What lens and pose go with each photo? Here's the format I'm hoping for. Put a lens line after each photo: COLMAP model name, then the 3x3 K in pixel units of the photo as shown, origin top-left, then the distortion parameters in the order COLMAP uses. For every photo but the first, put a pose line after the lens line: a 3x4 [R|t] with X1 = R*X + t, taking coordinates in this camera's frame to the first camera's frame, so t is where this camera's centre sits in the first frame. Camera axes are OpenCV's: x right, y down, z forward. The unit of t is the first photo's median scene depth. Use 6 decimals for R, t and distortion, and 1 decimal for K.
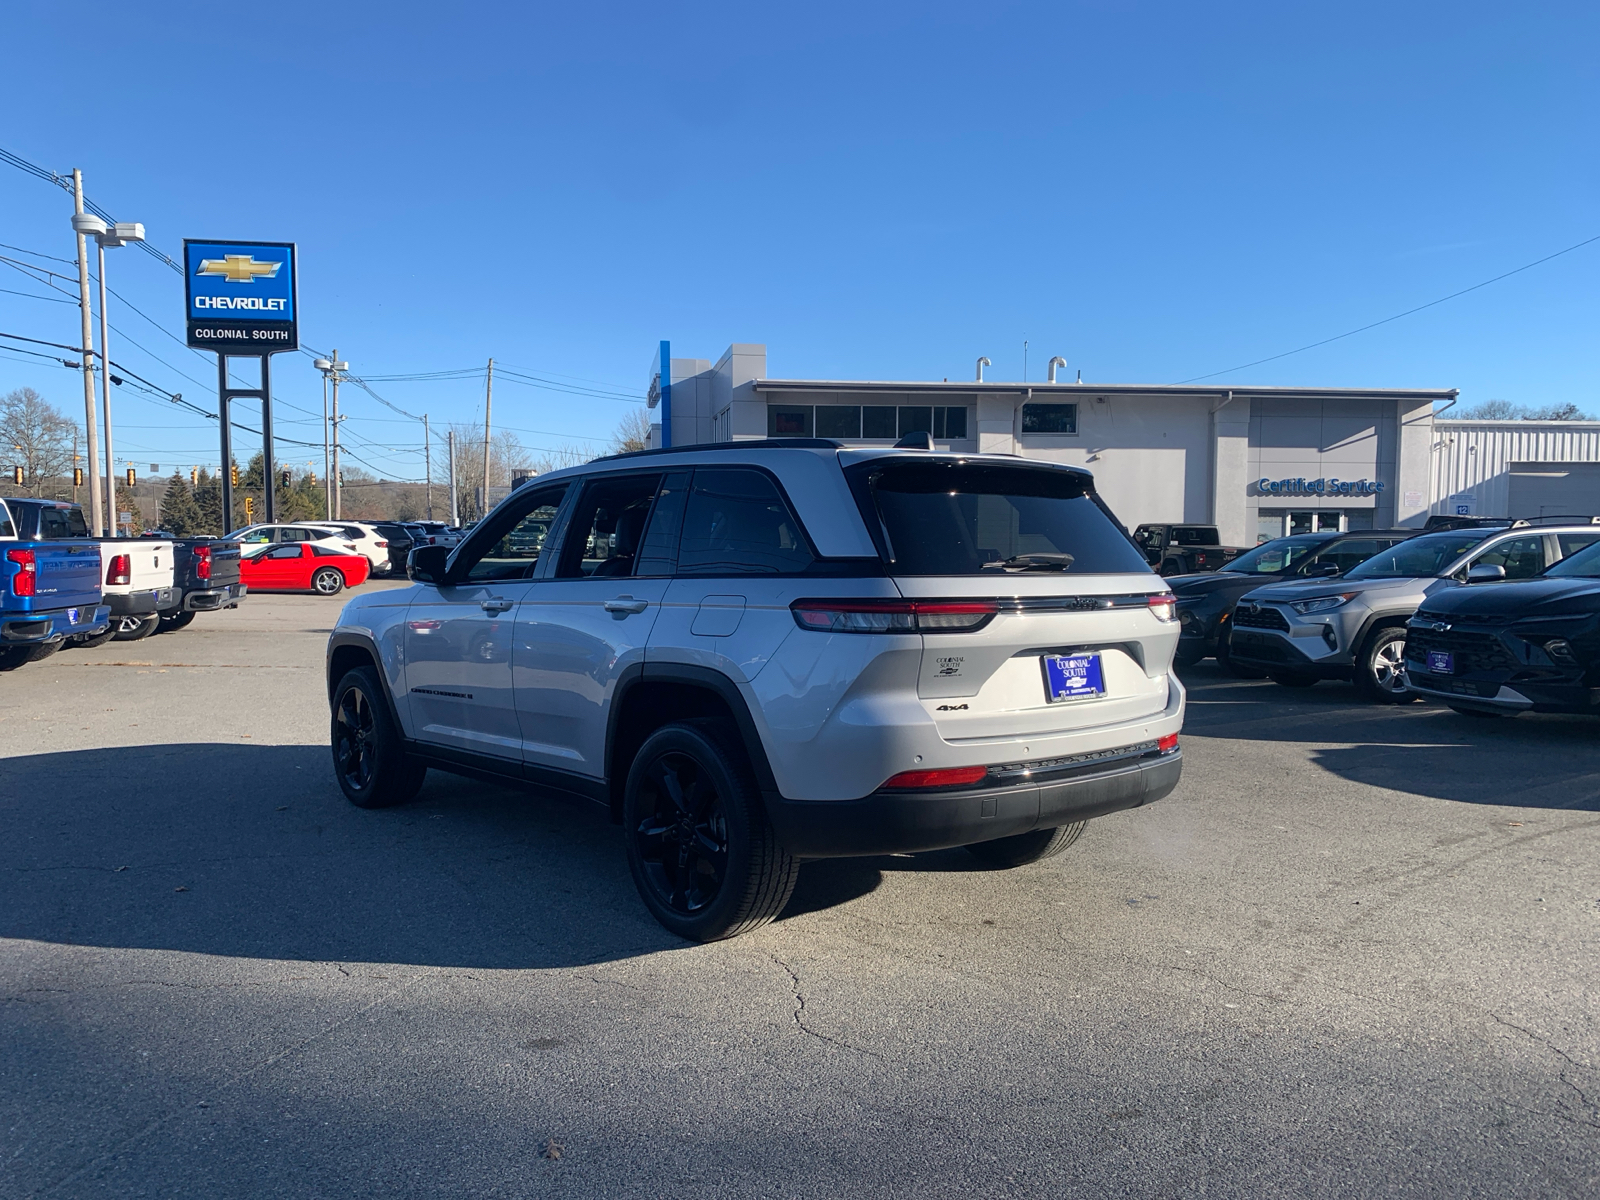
lens RADIAL K [[1177.6, 0, 802.6], [0, 1177.6, 620.1], [0, 0, 1]] dist [0.003834, -0.002096]
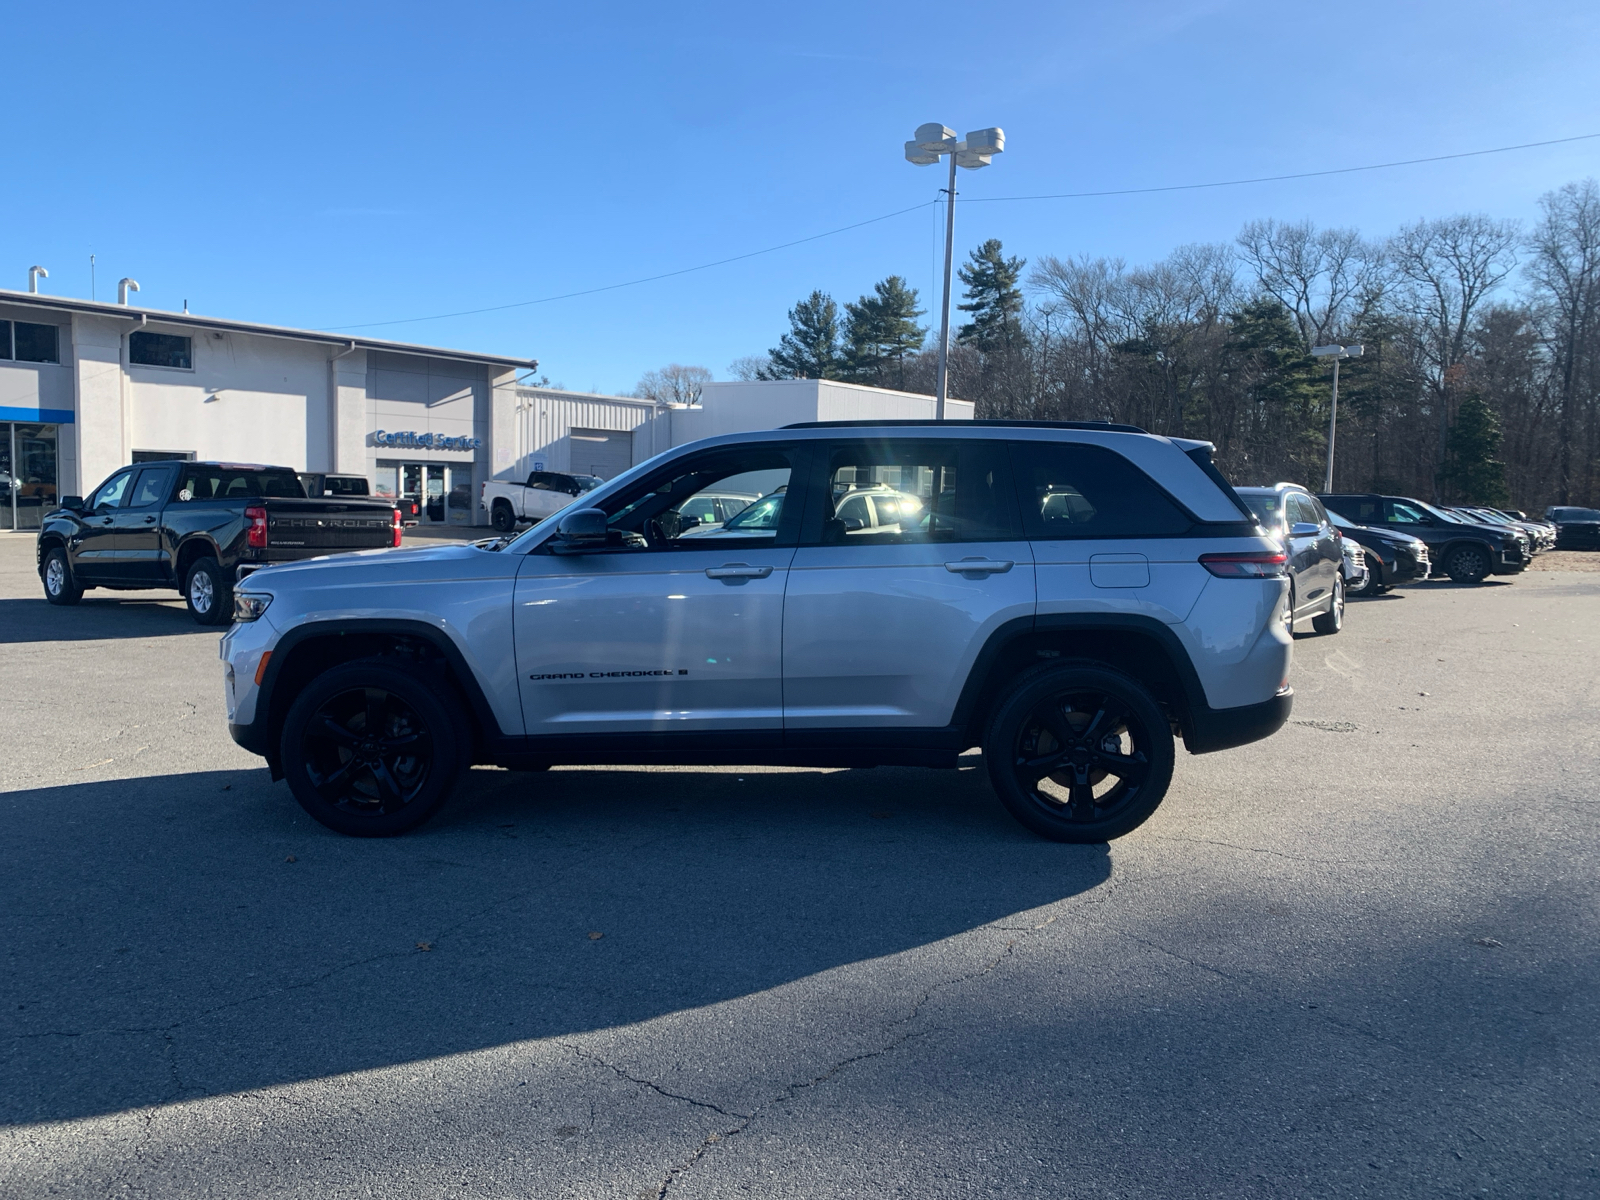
lens RADIAL K [[1168.1, 0, 800.0], [0, 1168.1, 600.0], [0, 0, 1]] dist [0.000779, -0.001379]
pose [[0.687647, -0.052556, 0.724141, -0.102202], [0.032507, 0.998605, 0.041607, -0.003003], [-0.725318, -0.005071, 0.688396, 0.035837]]
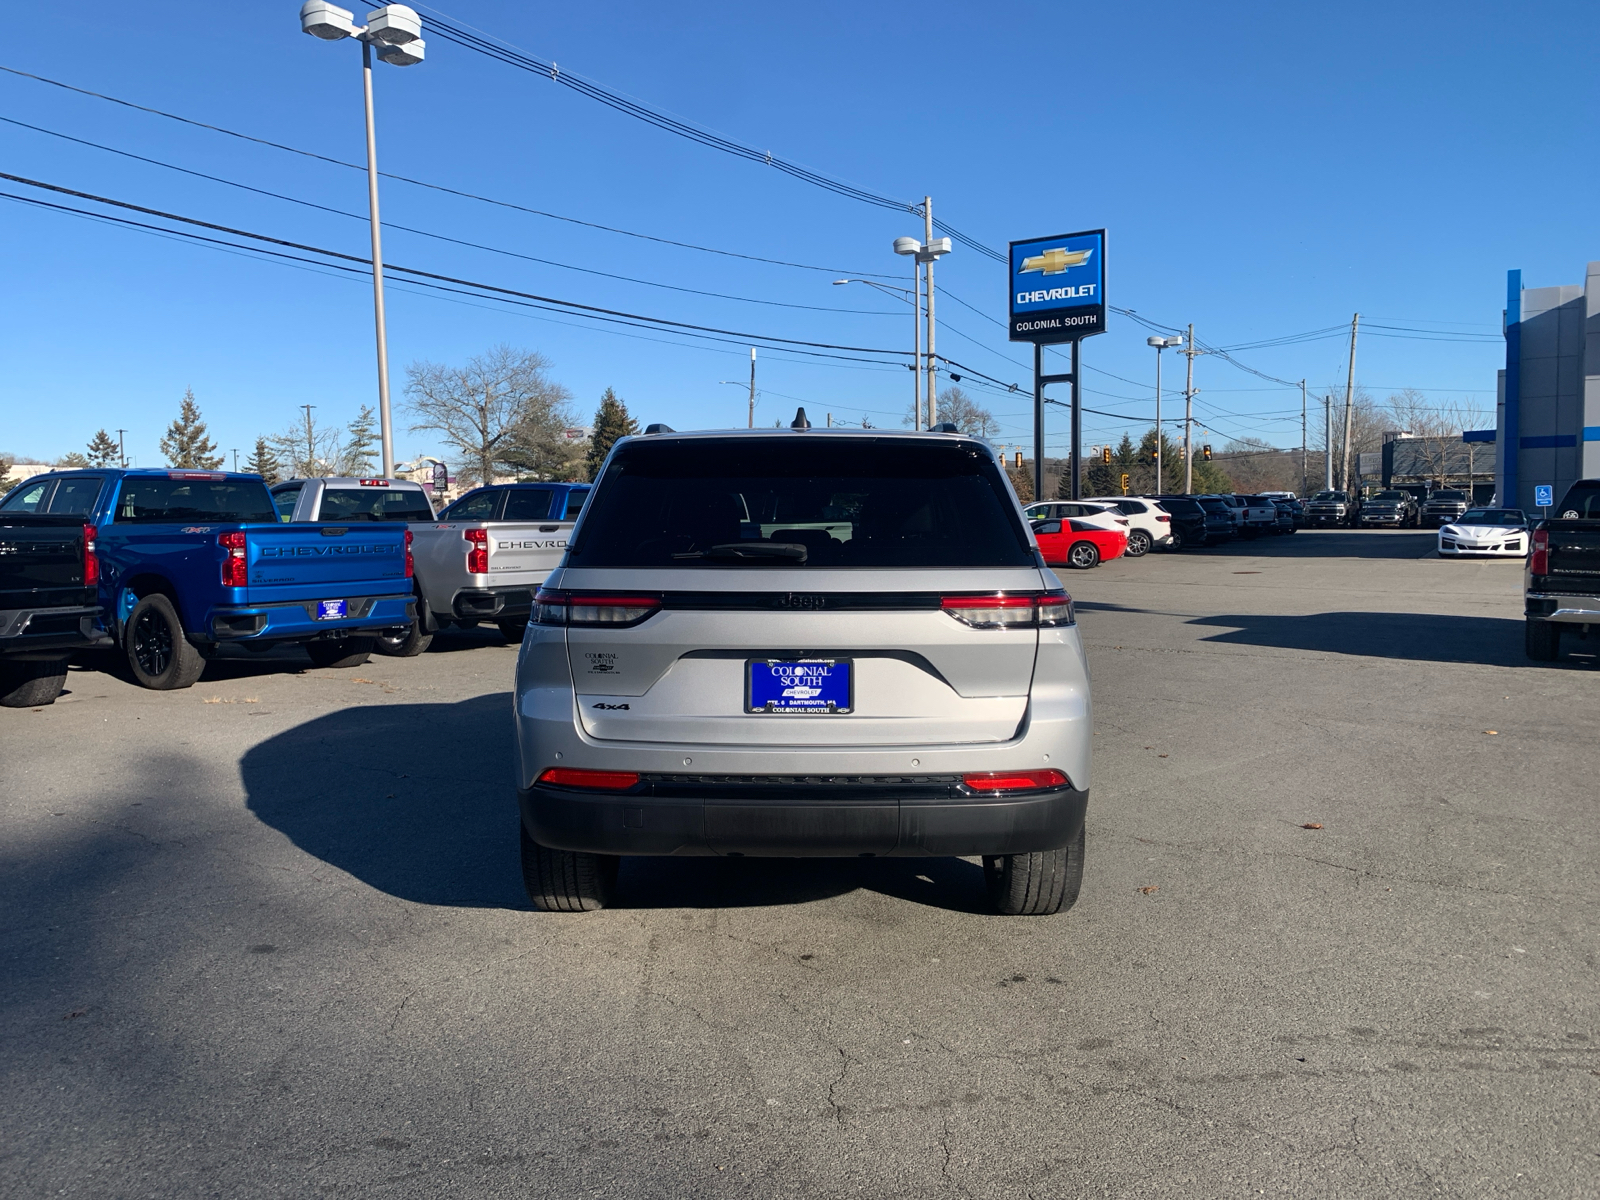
lens RADIAL K [[1194.2, 0, 800.0], [0, 1194.2, 600.0], [0, 0, 1]] dist [0.031717, -0.048440]
pose [[0.760463, 0.033172, -0.648533, 0.065168], [-0.029875, 0.999424, 0.016088, -0.002361], [0.648694, 0.007140, 0.761016, 0.027473]]
